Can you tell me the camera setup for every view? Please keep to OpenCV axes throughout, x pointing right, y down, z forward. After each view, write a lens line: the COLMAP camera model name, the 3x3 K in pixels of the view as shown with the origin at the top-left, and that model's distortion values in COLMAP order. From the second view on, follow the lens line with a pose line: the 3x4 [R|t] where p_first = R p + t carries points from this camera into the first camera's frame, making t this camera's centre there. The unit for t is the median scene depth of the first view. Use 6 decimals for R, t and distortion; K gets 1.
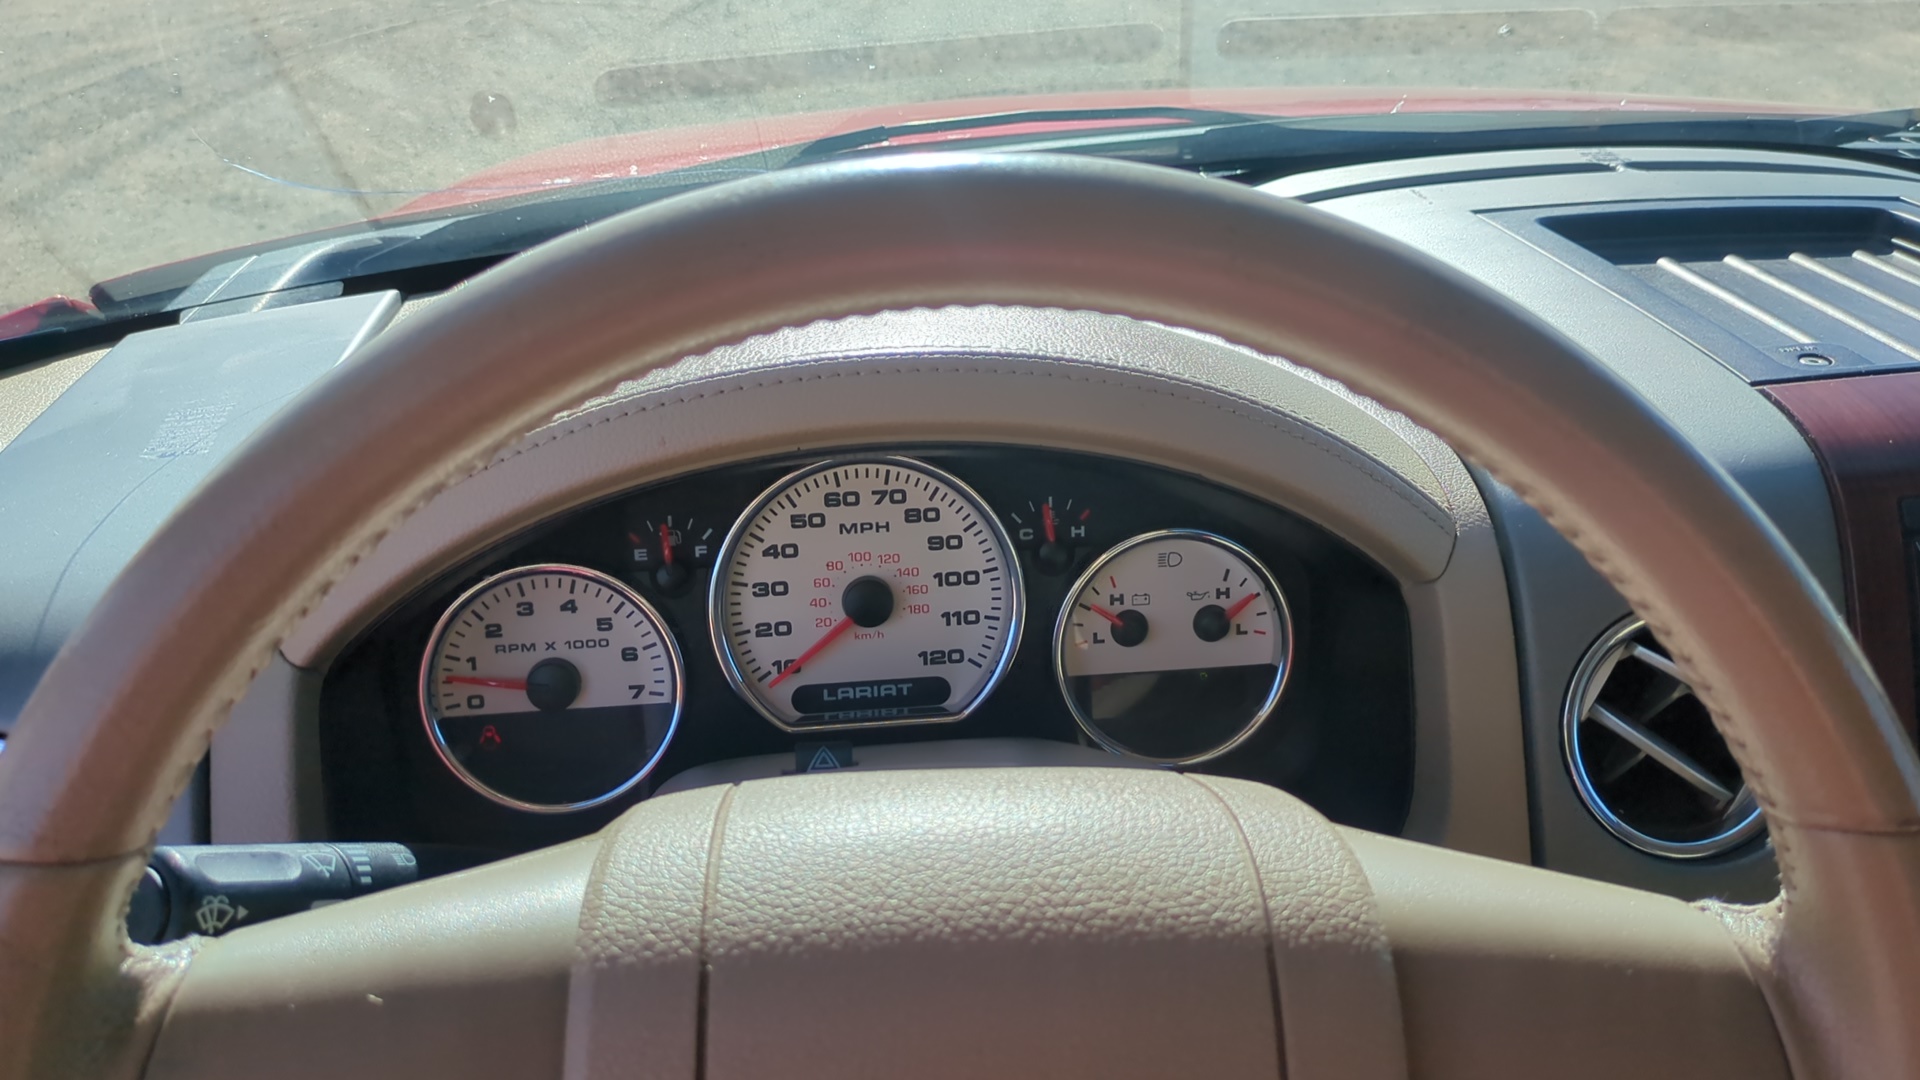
lens RADIAL K [[1648.2, 0, 982.3], [0, 1648.2, 540.0], [0, 0, 1]] dist [0.057229, -0.059119]
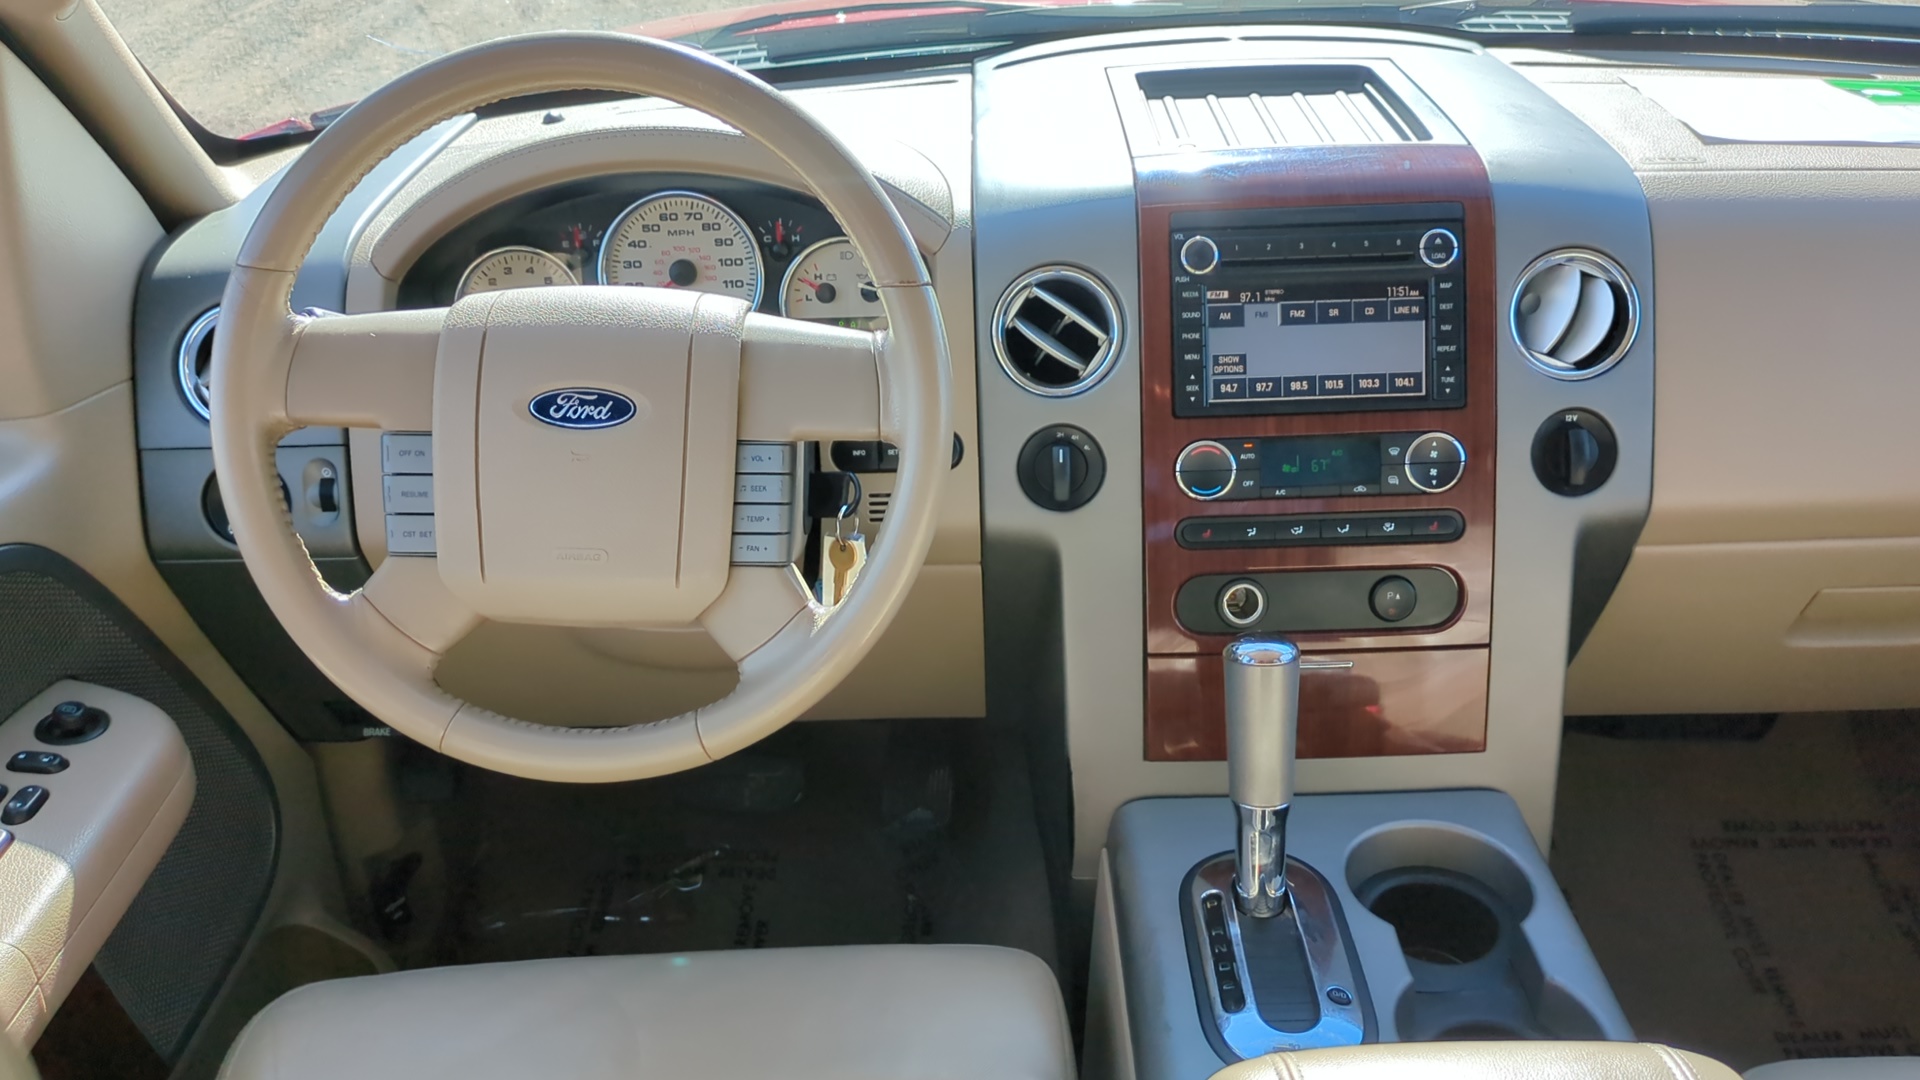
lens RADIAL K [[1648.2, 0, 982.3], [0, 1648.2, 540.0], [0, 0, 1]] dist [0.057229, -0.059119]
pose [[0.990723, 0.036472, -0.130909, 0.533029], [-0.027577, 0.997227, 0.069125, 0.203531], [0.133067, -0.064874, 0.988982, -0.857249]]
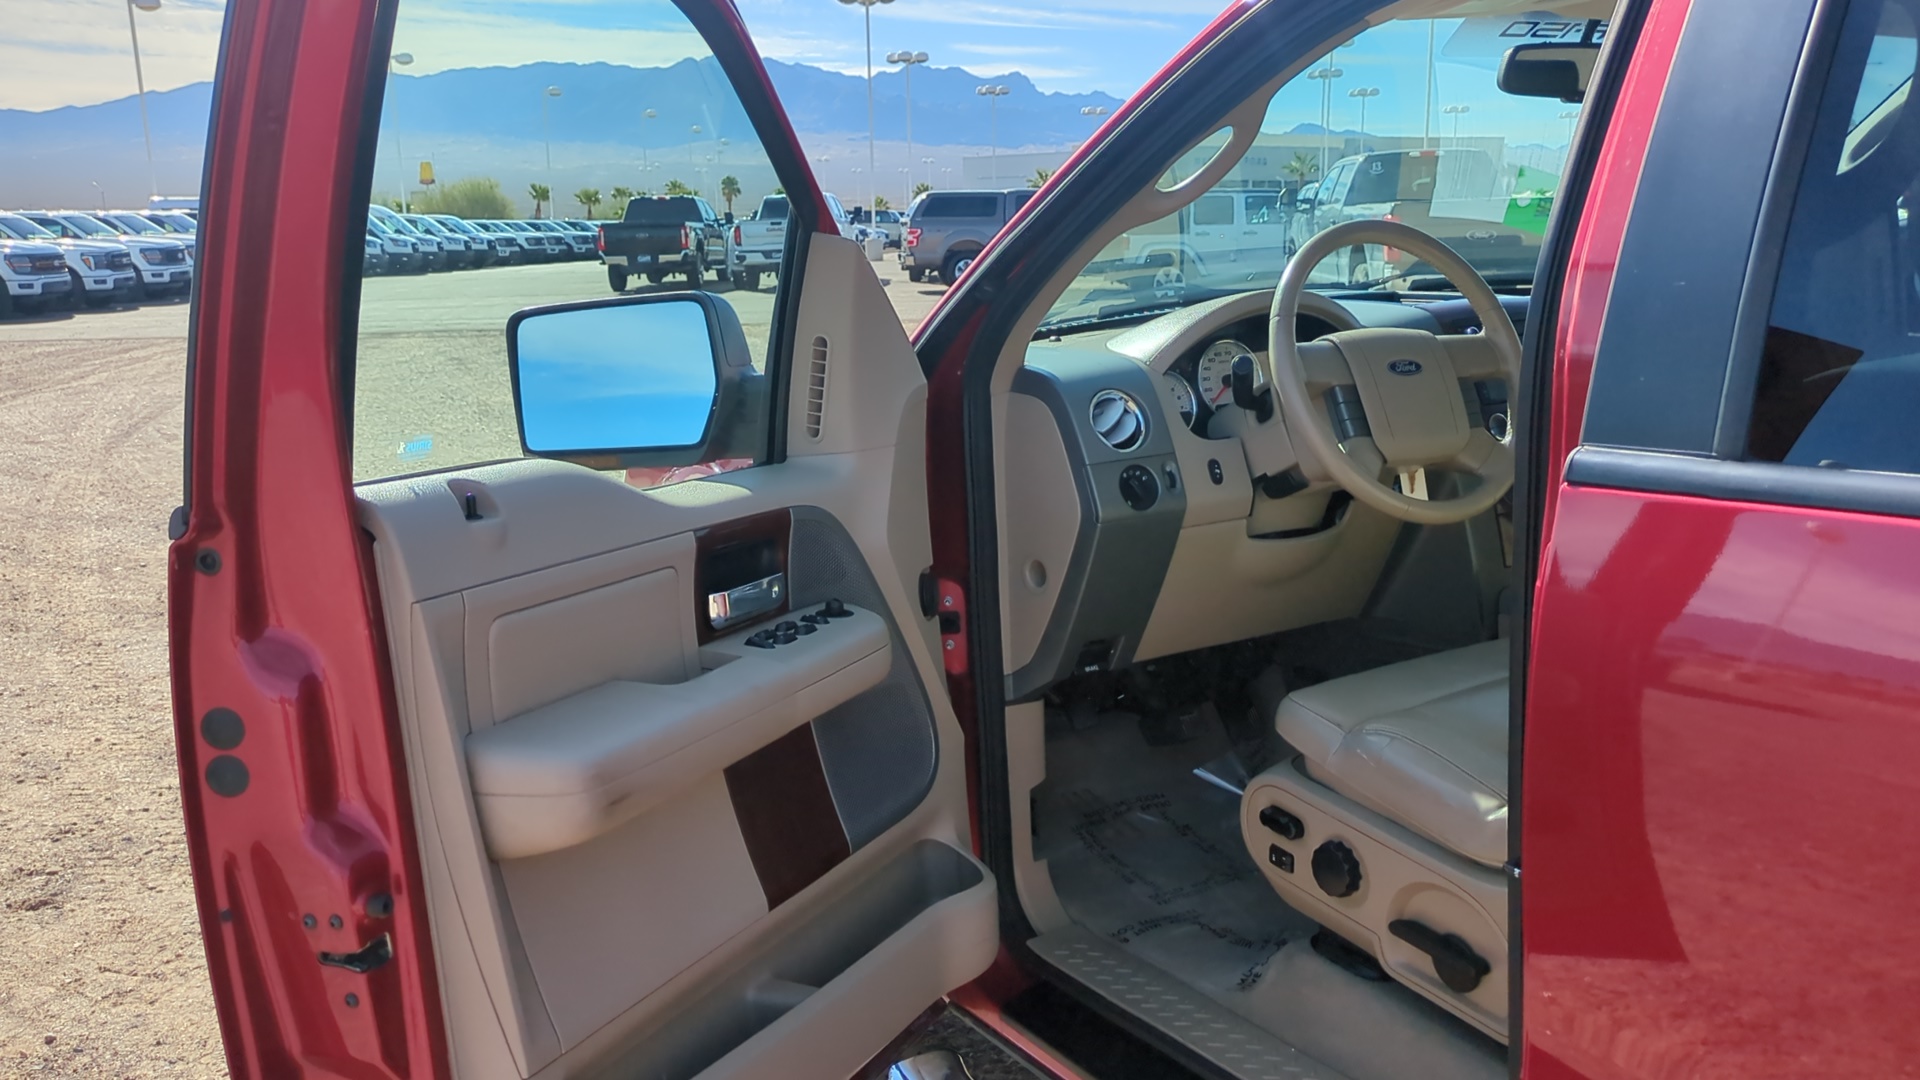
lens RADIAL K [[1648.2, 0, 982.3], [0, 1648.2, 540.0], [0, 0, 1]] dist [0.057229, -0.059119]
pose [[0.910227, -0.117361, 0.397130, -2.087423], [0.207594, 0.959114, -0.192369, 0.978962], [-0.358316, 0.257541, 0.897375, -2.036939]]
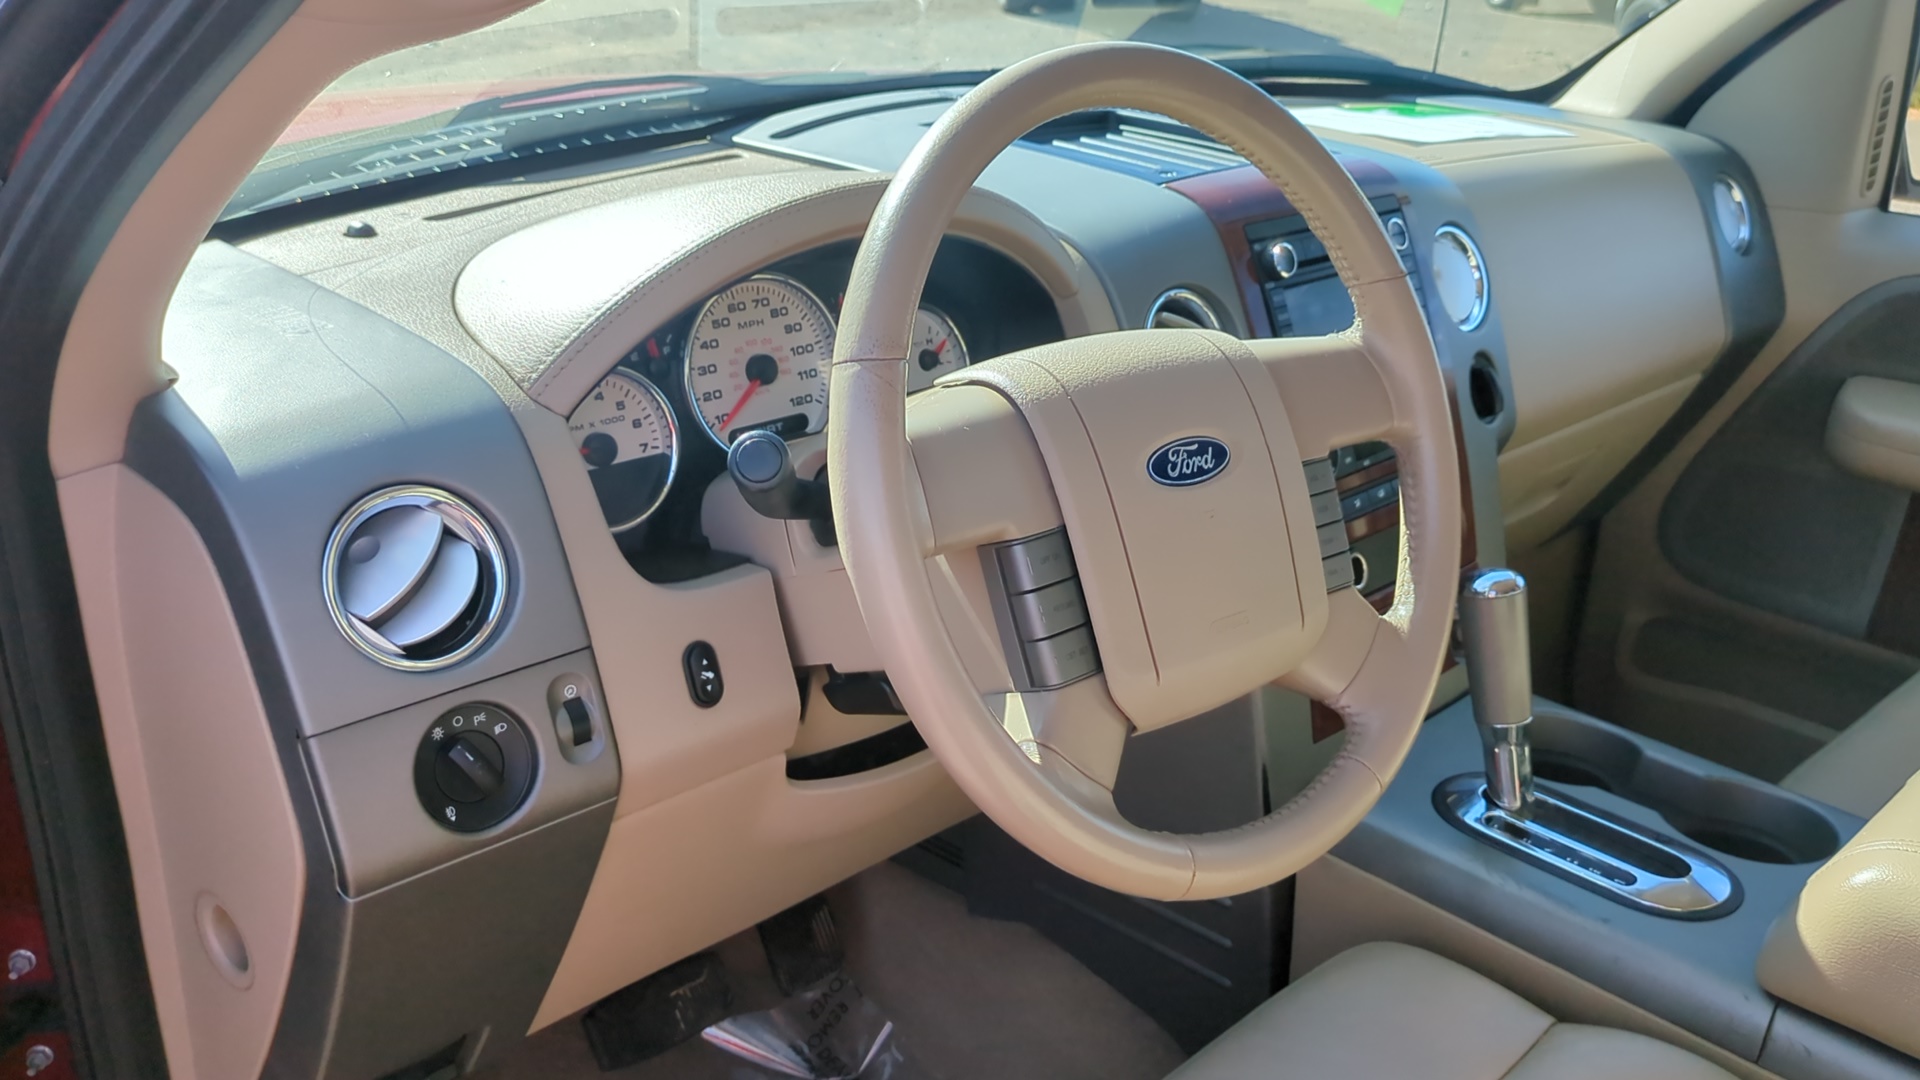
lens RADIAL K [[1648.2, 0, 982.3], [0, 1648.2, 540.0], [0, 0, 1]] dist [0.057229, -0.059119]
pose [[0.804953, -0.201711, 0.558000, -0.823586], [0.207866, 0.976709, 0.053209, 0.157979], [-0.555736, 0.073159, 0.828134, -0.431961]]
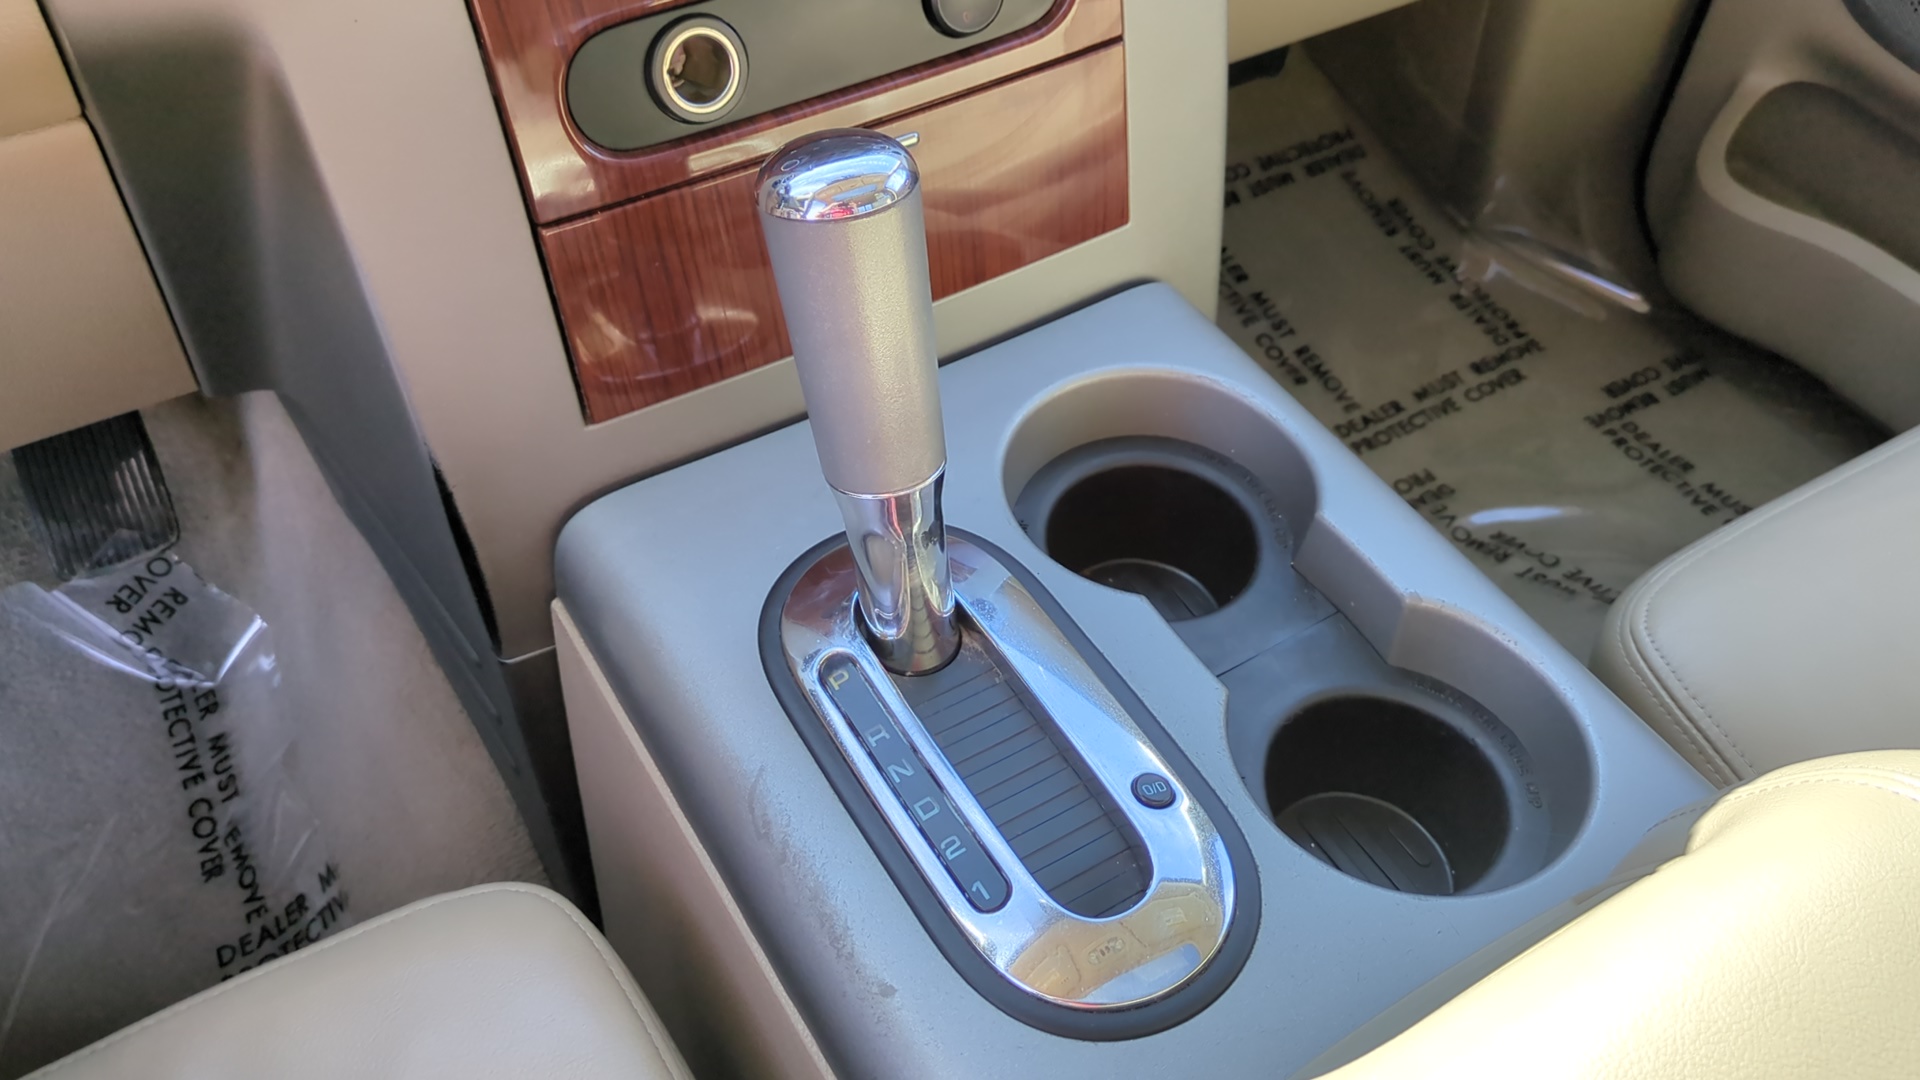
lens RADIAL K [[1648.2, 0, 982.3], [0, 1648.2, 540.0], [0, 0, 1]] dist [0.057229, -0.059119]
pose [[0.915833, -0.280809, 0.287047, 0.399004], [0.132182, 0.885809, 0.444826, 0.238303], [-0.379179, -0.369444, 0.848371, 0.044337]]
